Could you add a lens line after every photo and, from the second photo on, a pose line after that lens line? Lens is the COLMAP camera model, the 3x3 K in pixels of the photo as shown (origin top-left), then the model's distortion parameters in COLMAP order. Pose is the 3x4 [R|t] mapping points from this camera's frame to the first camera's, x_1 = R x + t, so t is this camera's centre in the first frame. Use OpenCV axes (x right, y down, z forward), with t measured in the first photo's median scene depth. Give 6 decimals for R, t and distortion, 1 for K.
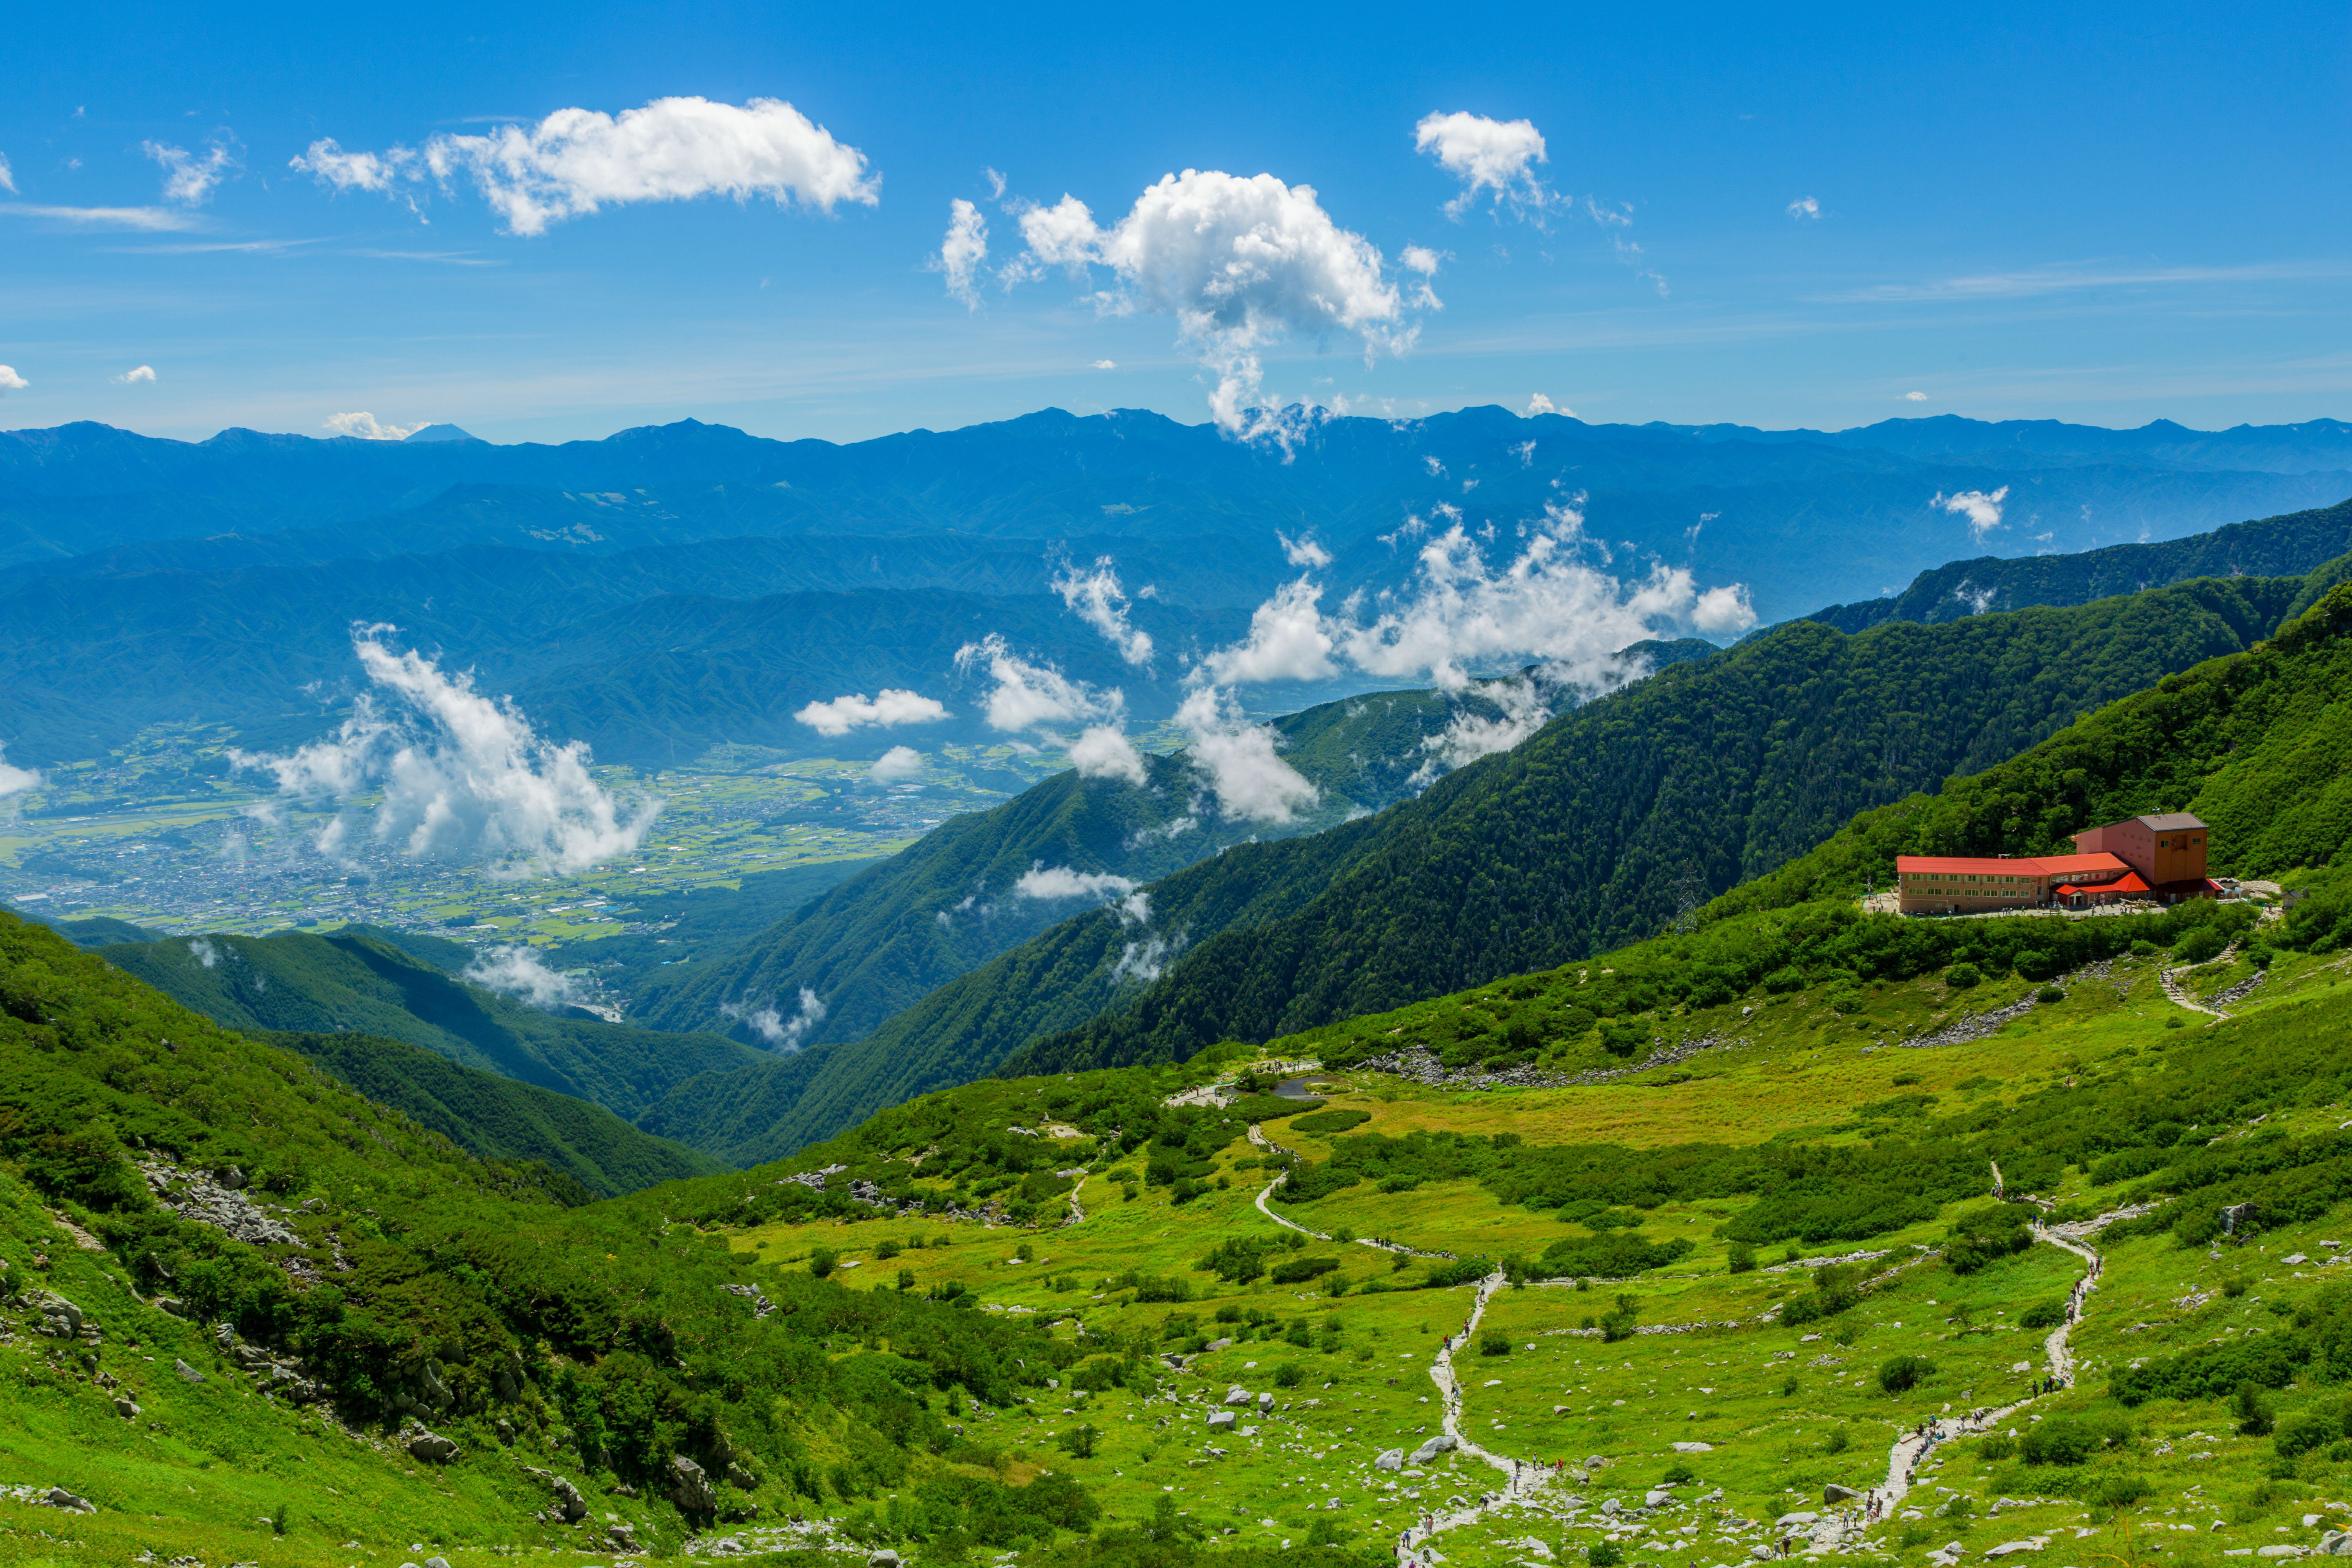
lens RADIAL K [[1726.9, 0, 1164.5], [0, 1726.9, 846.2], [0, 0, 1]] dist [0.006960, 0.039237]
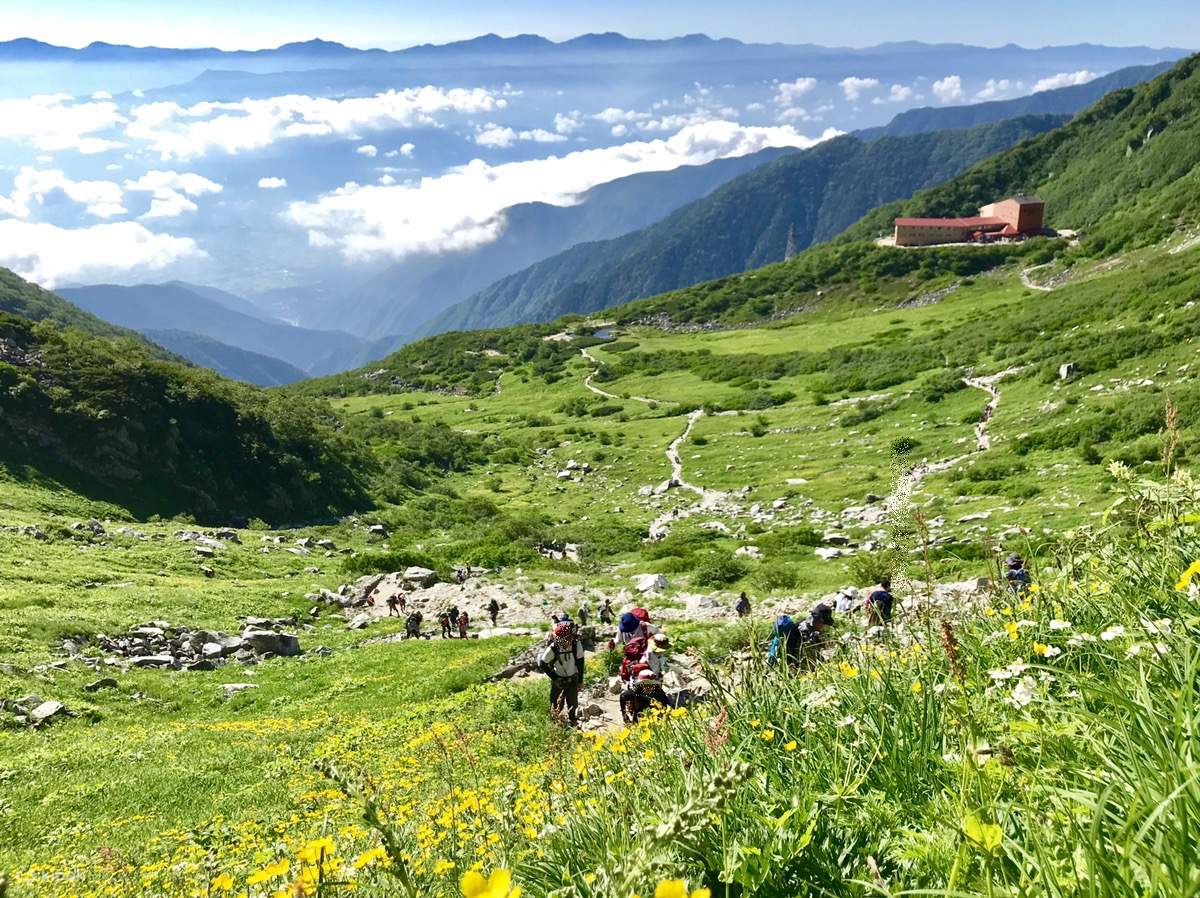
lens RADIAL K [[1009.2, 0, 600.0], [0, 1009.2, 449.0], [0, 0, 1]] dist [0.165855, -0.389748]
pose [[0.997516, -0.008855, 0.069884, -0.013037], [-0.012938, 0.952161, 0.305322, -0.083978], [-0.069245, -0.305468, 0.949681, -0.174705]]
